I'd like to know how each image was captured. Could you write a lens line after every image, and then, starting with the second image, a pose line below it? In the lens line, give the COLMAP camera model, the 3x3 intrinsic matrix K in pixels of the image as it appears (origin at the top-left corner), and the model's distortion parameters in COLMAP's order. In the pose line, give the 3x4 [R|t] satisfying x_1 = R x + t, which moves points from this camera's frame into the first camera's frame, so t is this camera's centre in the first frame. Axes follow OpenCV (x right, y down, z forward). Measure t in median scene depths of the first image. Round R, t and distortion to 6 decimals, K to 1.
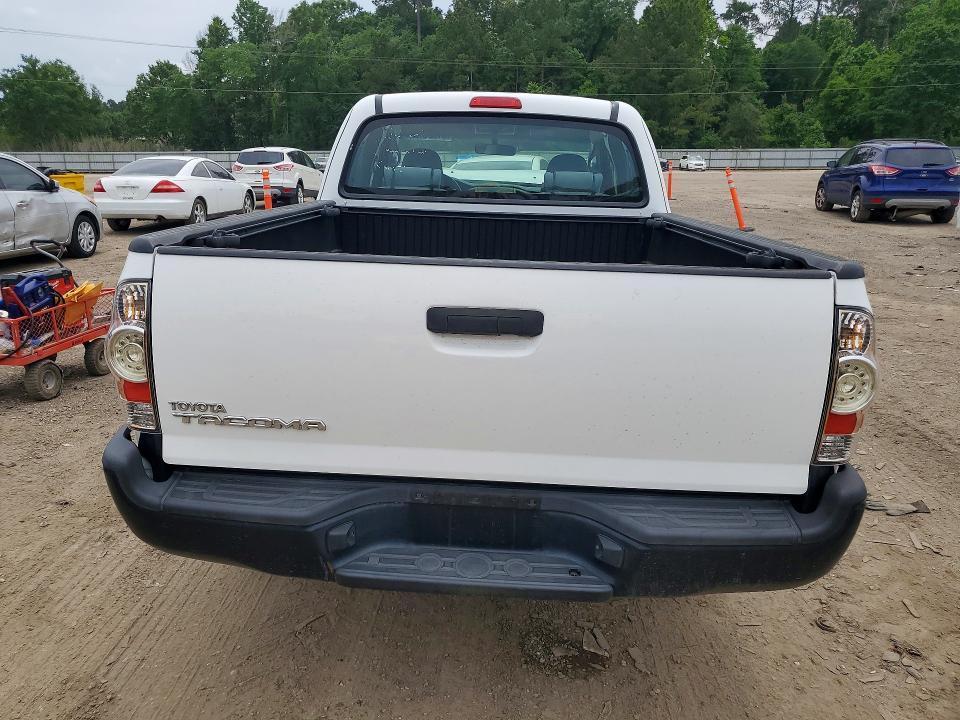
lens RADIAL K [[751.8, 0, 480.0], [0, 751.8, 360.0], [0, 0, 1]] dist [0.013113, -0.003512]
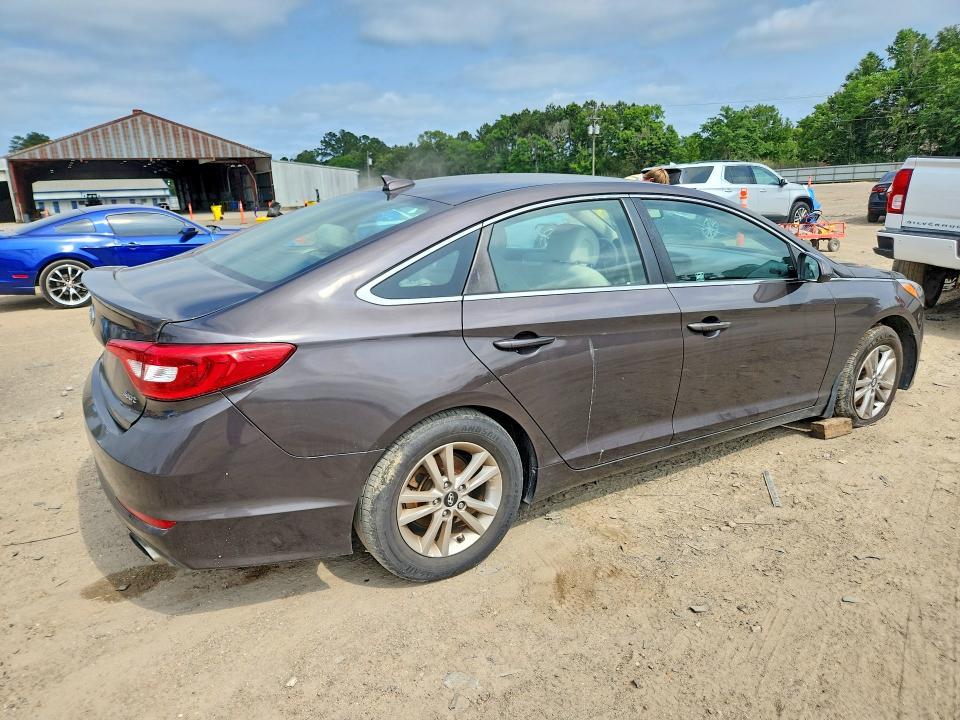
lens RADIAL K [[751.8, 0, 480.0], [0, 751.8, 360.0], [0, 0, 1]] dist [0.013113, -0.003512]
pose [[0.536667, 0.161527, -0.828190, 0.395911], [-0.171329, 0.981921, 0.080489, 0.035756], [0.826218, 0.098697, 0.554638, -0.131706]]
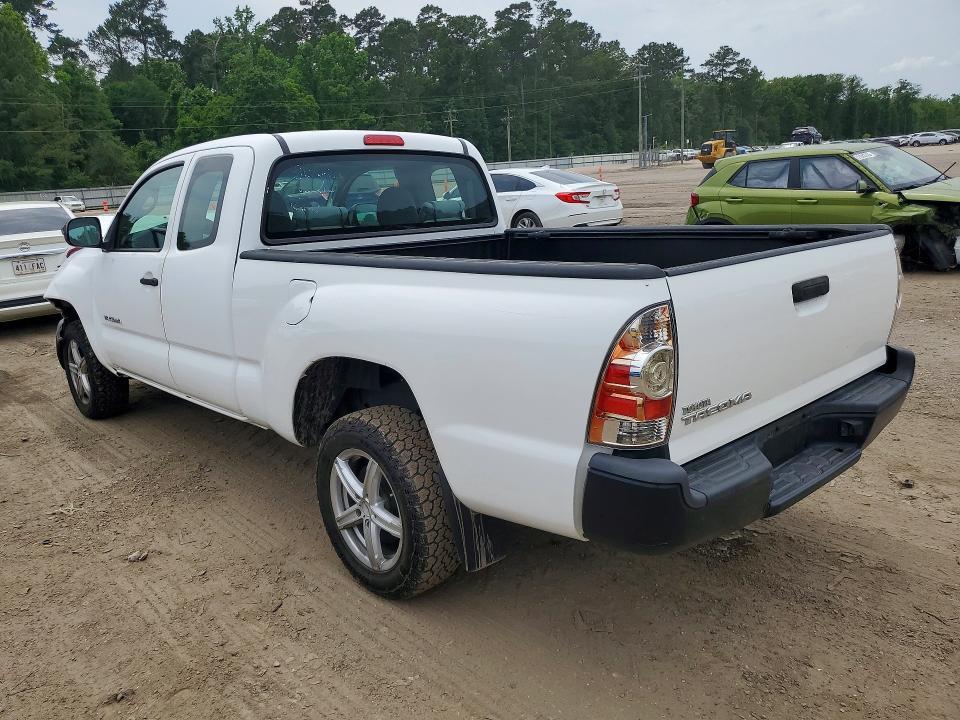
lens RADIAL K [[731.6, 0, 494.8], [0, 731.6, 359.3], [0, 0, 1]] dist [0.000912, 0.004675]
pose [[0.693840, -0.216889, 0.686692, -0.026088], [0.242279, 0.968285, 0.061027, -0.002895], [-0.678149, 0.124028, 0.724383, 0.007889]]
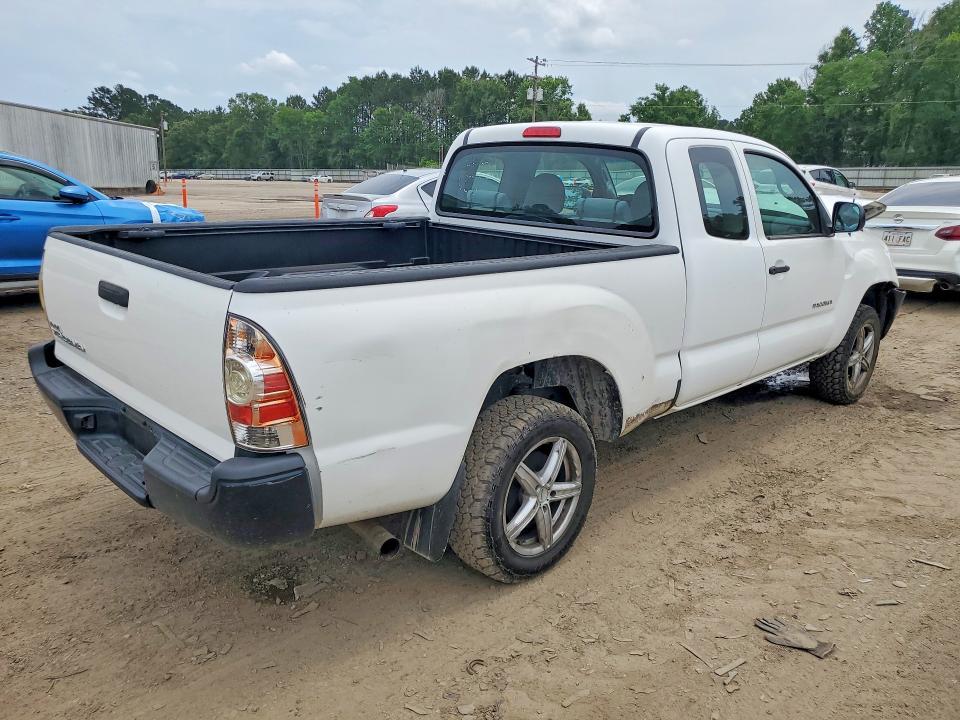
lens RADIAL K [[770.2, 0, 480.5], [0, 770.2, 357.5], [0, 0, 1]] dist [0.016679, -0.007060]
pose [[0.729985, 0.161876, -0.664017, 0.030118], [-0.181325, 0.982601, 0.040203, -0.002310], [0.658972, 0.091056, 0.746636, 0.006357]]
